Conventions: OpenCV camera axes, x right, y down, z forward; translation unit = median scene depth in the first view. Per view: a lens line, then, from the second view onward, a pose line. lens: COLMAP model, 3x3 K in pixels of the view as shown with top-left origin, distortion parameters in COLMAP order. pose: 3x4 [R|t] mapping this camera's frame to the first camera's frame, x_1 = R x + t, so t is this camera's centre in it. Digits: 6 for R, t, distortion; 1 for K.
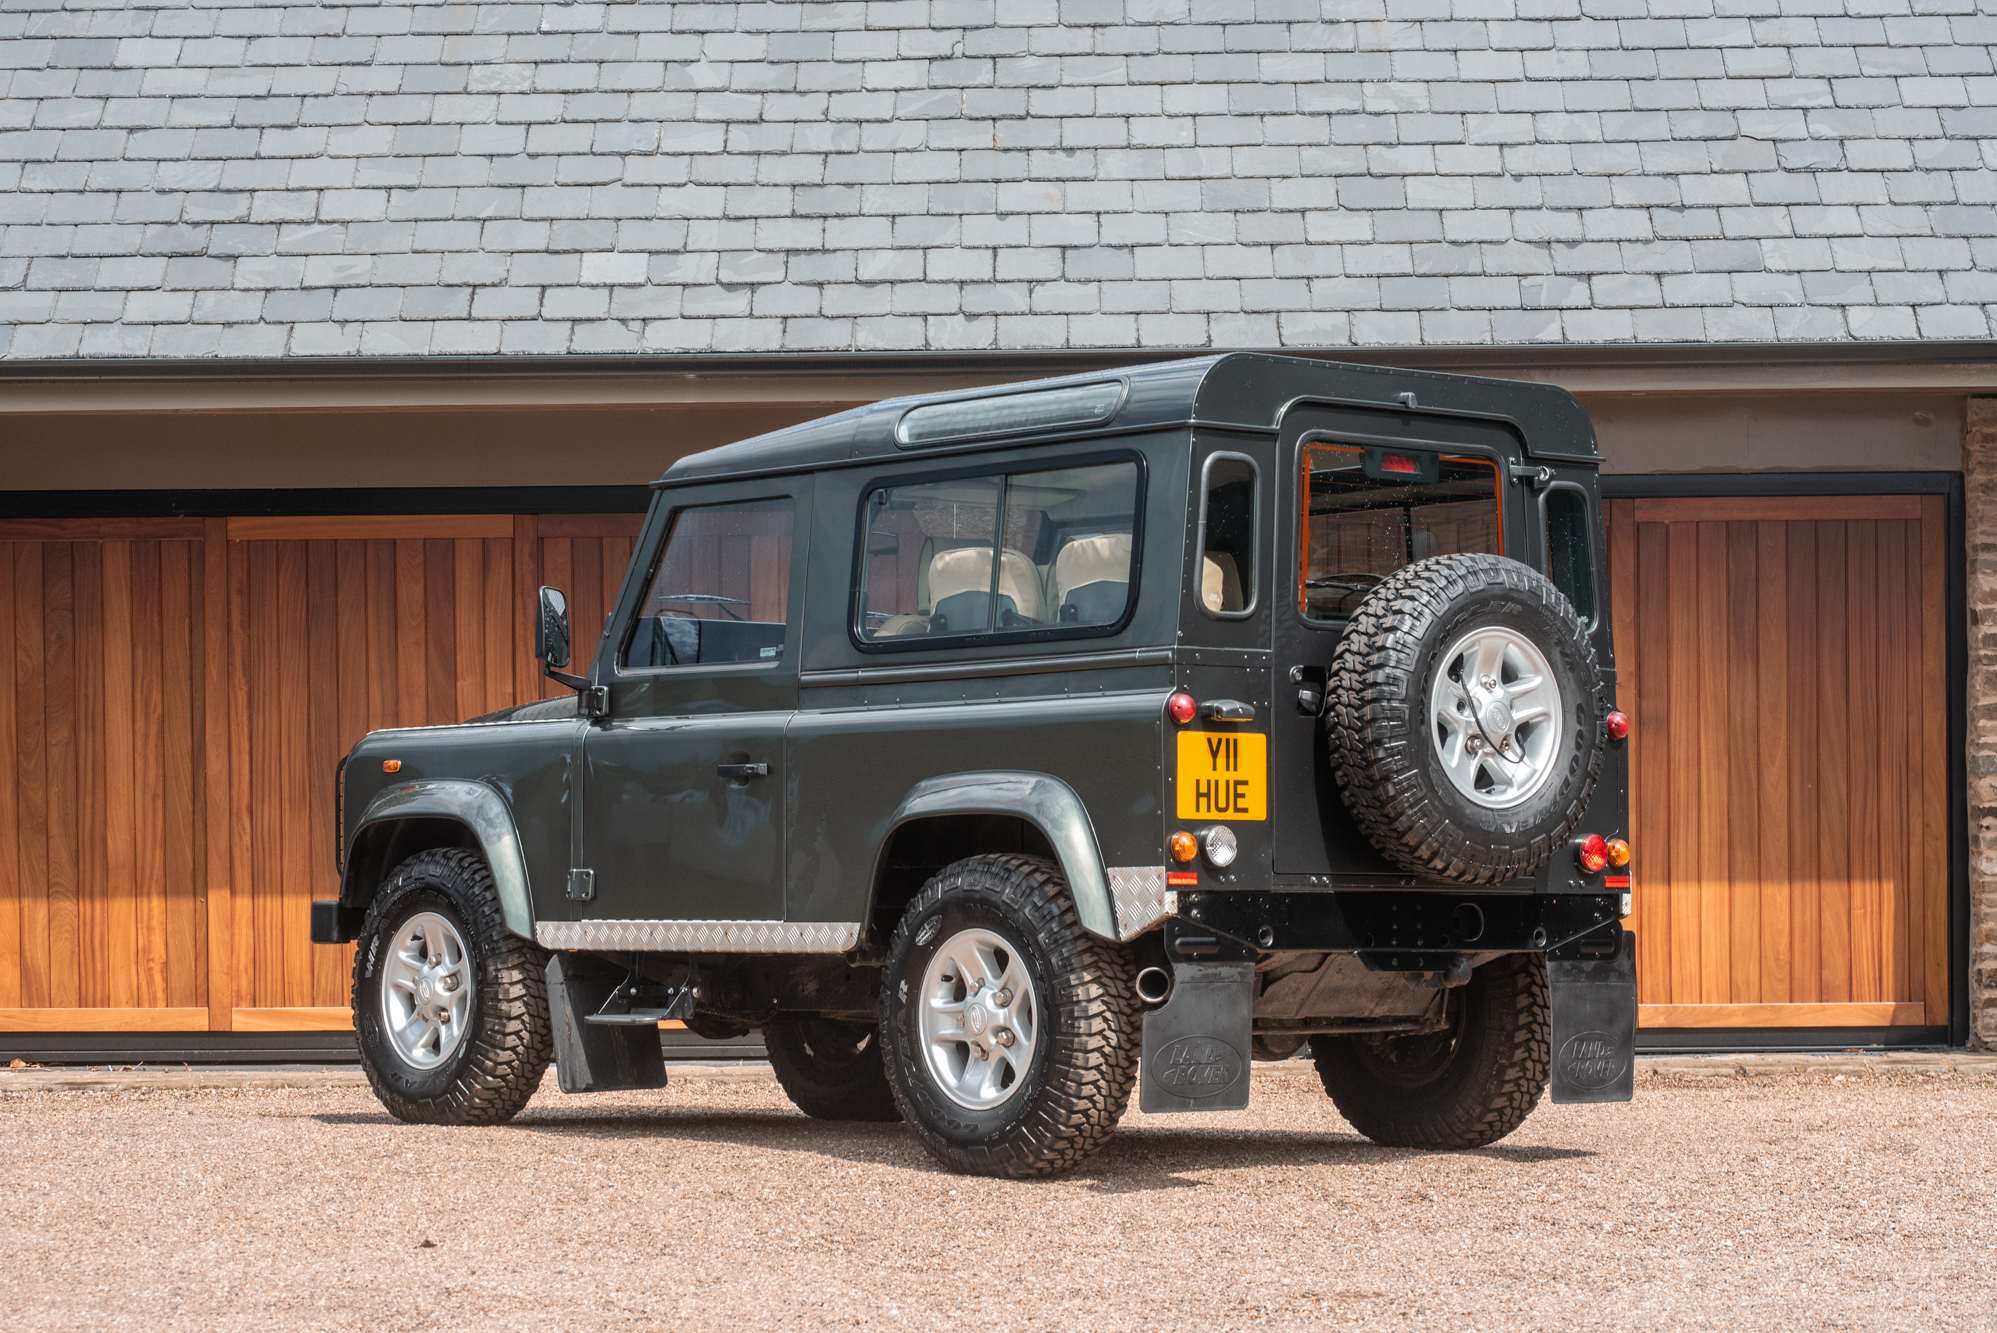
lens RADIAL K [[5111.1, 0, 996.0], [0, 5111.1, 806.3], [0, 0, 1]] dist [-0.004693, -0.430182]
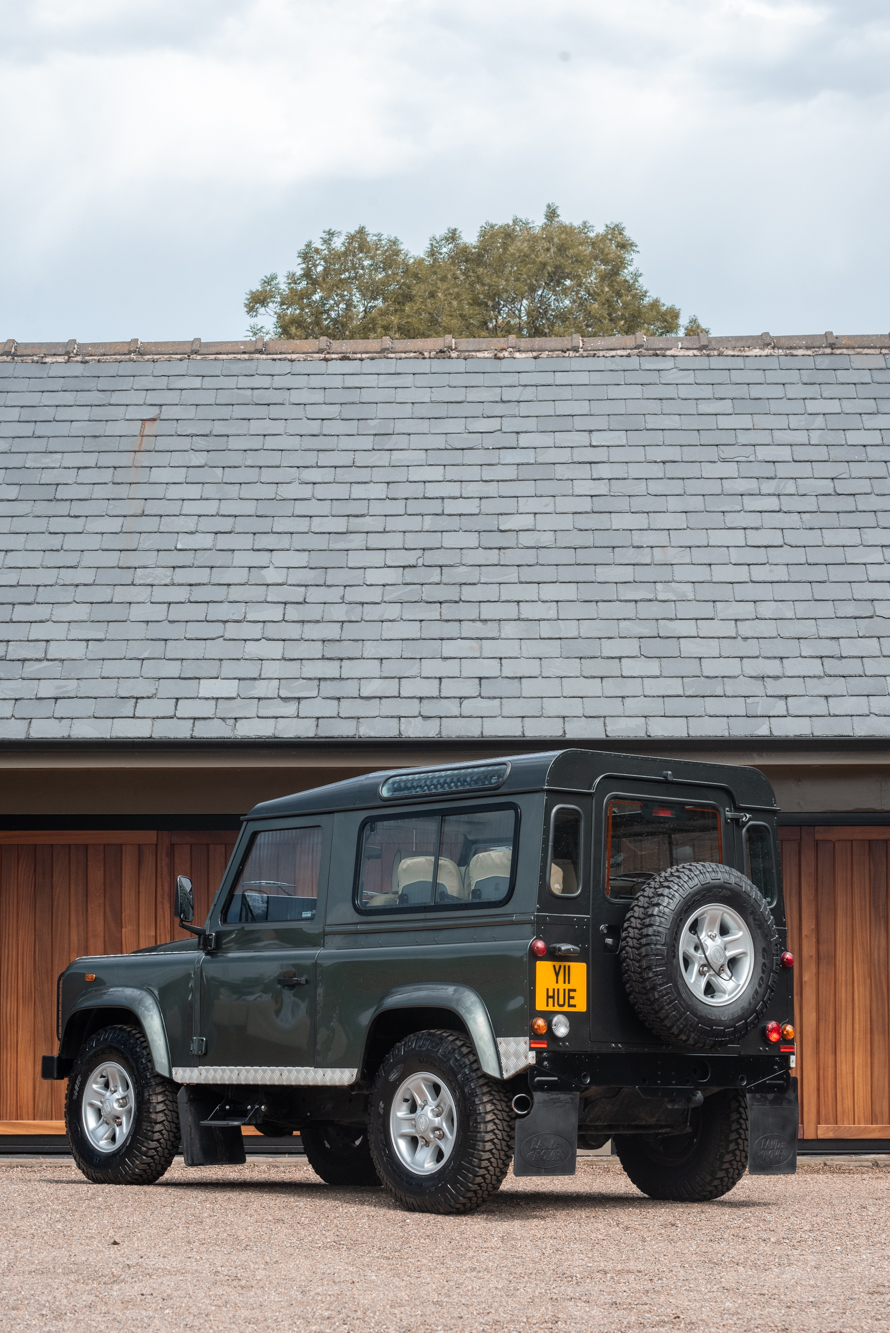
lens RADIAL K [[3411.7, 0, 445.8], [0, 3411.7, 727.5], [0, 0, 1]] dist [-0.004693, -0.430182]
pose [[0.999969, 0.007537, -0.002351, 0.005422], [-0.007706, 0.996537, -0.082788, 0.002582], [0.001719, 0.082803, 0.996564, -0.170696]]
